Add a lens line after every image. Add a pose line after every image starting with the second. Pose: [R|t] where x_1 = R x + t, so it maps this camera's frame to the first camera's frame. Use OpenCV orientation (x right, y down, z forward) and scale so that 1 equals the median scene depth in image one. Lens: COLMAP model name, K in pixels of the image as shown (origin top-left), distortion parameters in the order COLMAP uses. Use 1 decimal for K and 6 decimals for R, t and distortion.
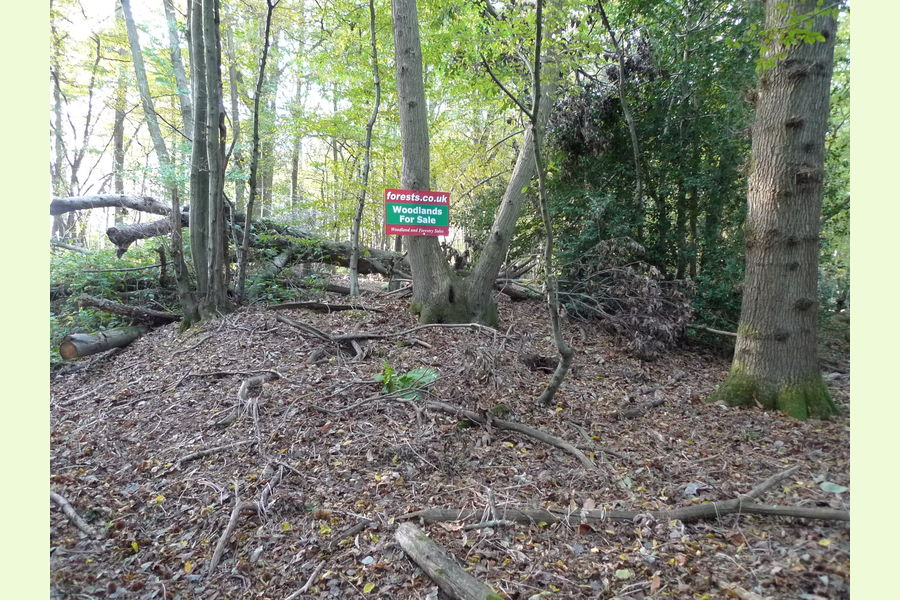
lens RADIAL K [[580.6, 0, 460.2], [0, 580.6, 300.4], [0, 0, 1]] dist [-0.034738, -0.000253]
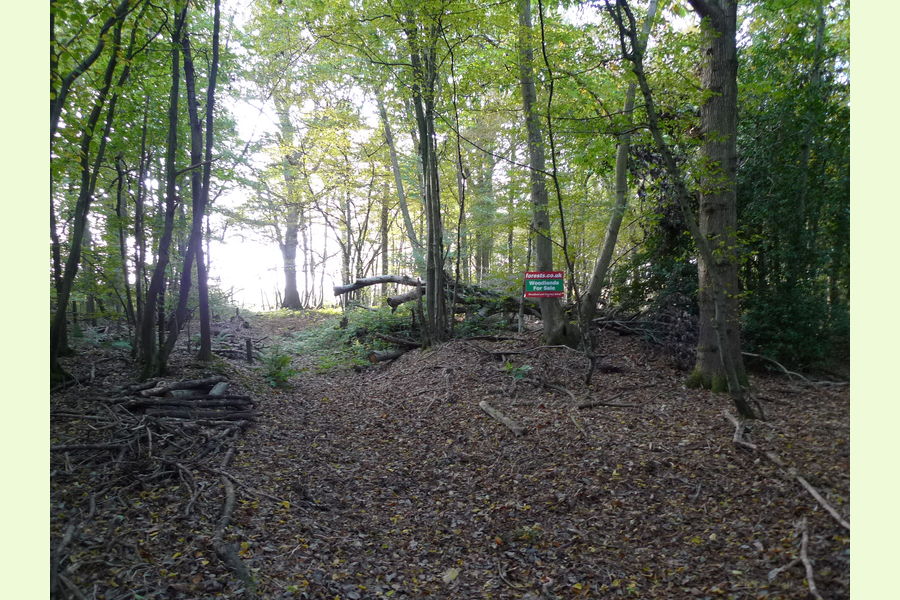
lens RADIAL K [[580.6, 0, 460.2], [0, 580.6, 300.4], [0, 0, 1]] dist [-0.034738, -0.000253]
pose [[0.921477, -0.031886, -0.387121, 0.367403], [0.001603, 0.996929, -0.078296, 0.034288], [0.388429, 0.071528, 0.918698, -0.700838]]
